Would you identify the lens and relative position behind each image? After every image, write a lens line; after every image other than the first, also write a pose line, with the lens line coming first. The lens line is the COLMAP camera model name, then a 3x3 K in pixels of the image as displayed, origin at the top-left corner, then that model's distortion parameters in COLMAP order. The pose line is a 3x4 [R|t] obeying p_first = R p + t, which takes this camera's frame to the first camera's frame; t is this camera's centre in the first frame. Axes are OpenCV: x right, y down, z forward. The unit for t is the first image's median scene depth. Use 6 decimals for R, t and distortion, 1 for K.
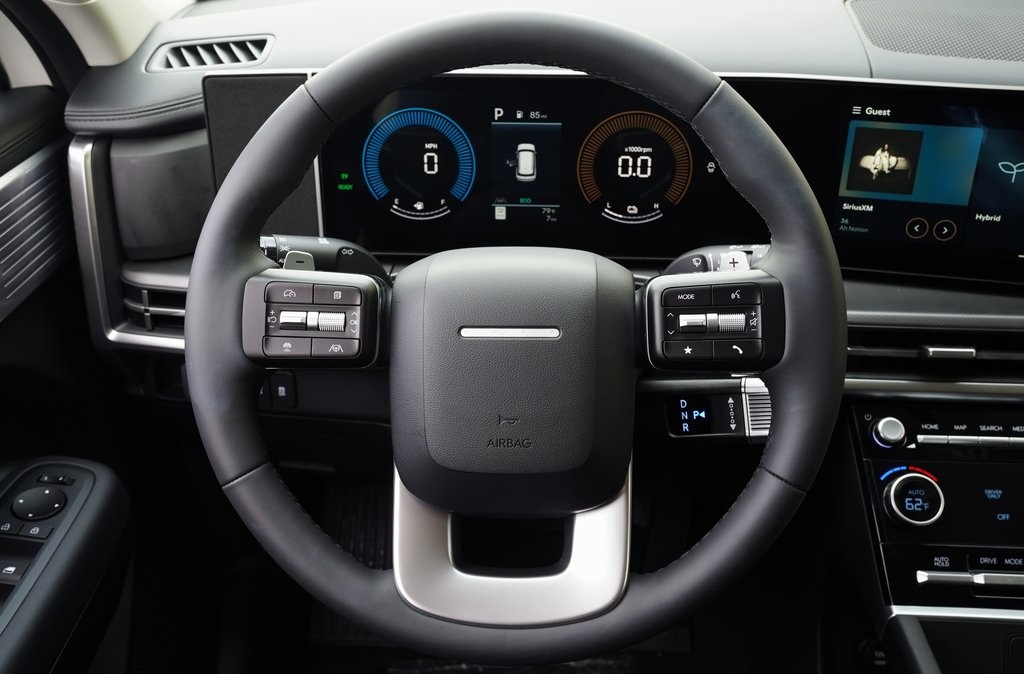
lens RADIAL K [[990.7, 0, 512.0], [0, 990.7, 337.0], [0, 0, 1]] dist [-0.065620, 0.155951]
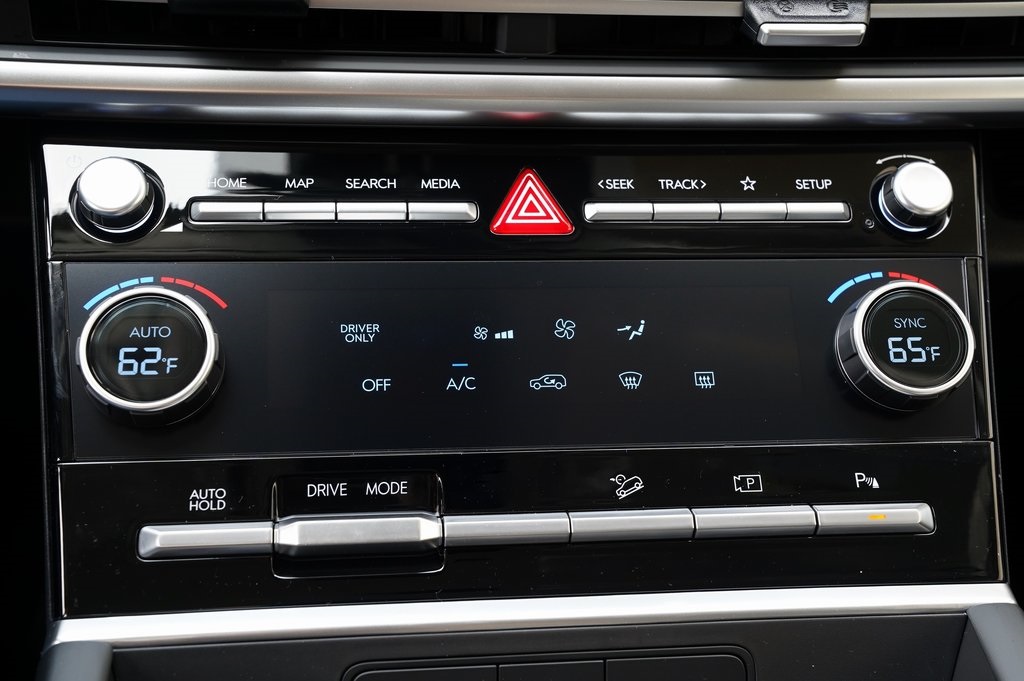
lens RADIAL K [[1304.5, 0, 512.0], [0, 1304.5, 340.5], [0, 0, 1]] dist [0.055710, 0.012380]
pose [[0.982138, -0.037594, 0.184370, 0.455881], [0.030558, 0.998698, 0.040858, 0.143768], [-0.185666, -0.034494, 0.982007, 0.451157]]
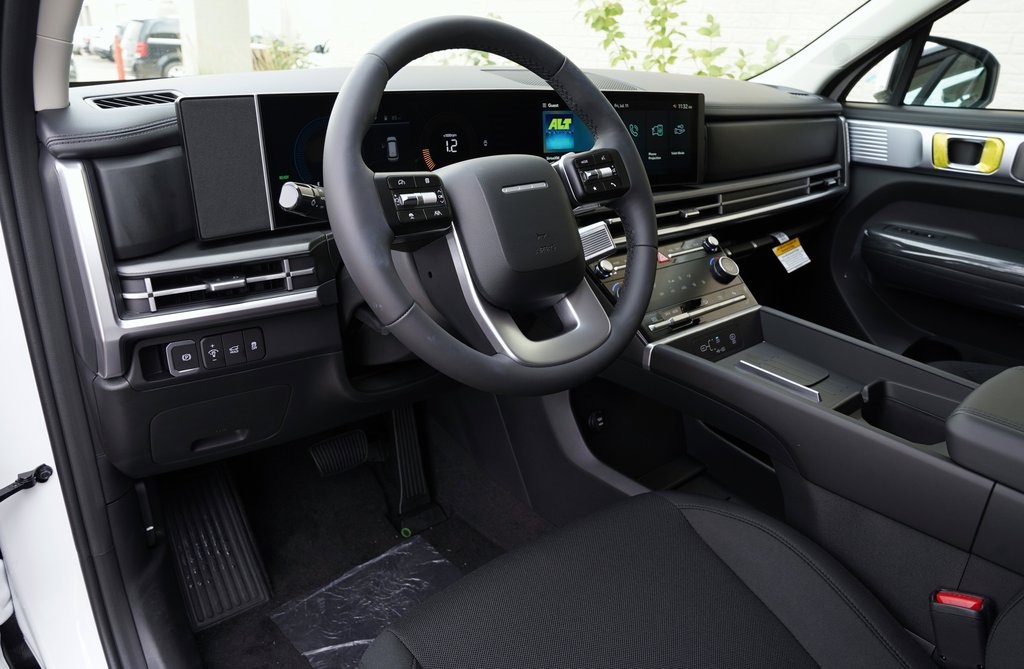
lens RADIAL K [[728.7, 0, 512.0], [0, 728.7, 334.5], [0, 0, 1]] dist [-0.115666, 0.083740]
pose [[0.725045, -0.225137, 0.650863, -0.693546], [0.322744, 0.945934, -0.032325, 0.209882], [-0.608396, 0.233499, 0.758507, 0.093145]]
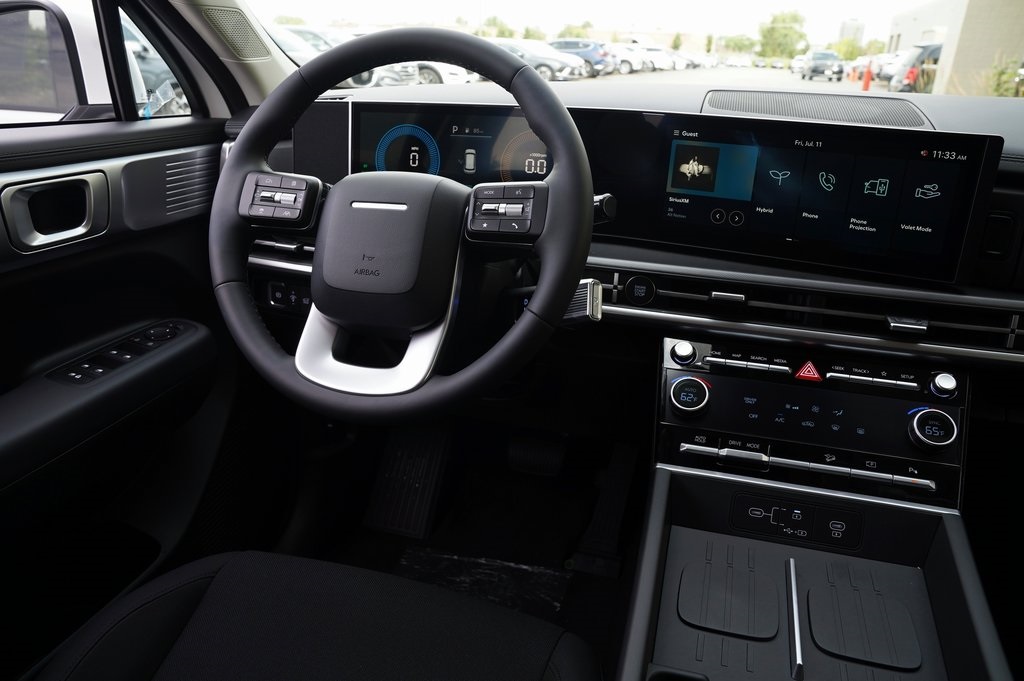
lens RADIAL K [[698.0, 0, 512.0], [0, 698.0, 340.5], [0, 0, 1]] dist [-0.126577, 0.099668]
pose [[0.970097, 0.110672, -0.216018, 0.368978], [-0.141967, 0.980600, -0.135161, 0.257379], [0.196868, 0.161786, 0.966989, -0.009487]]
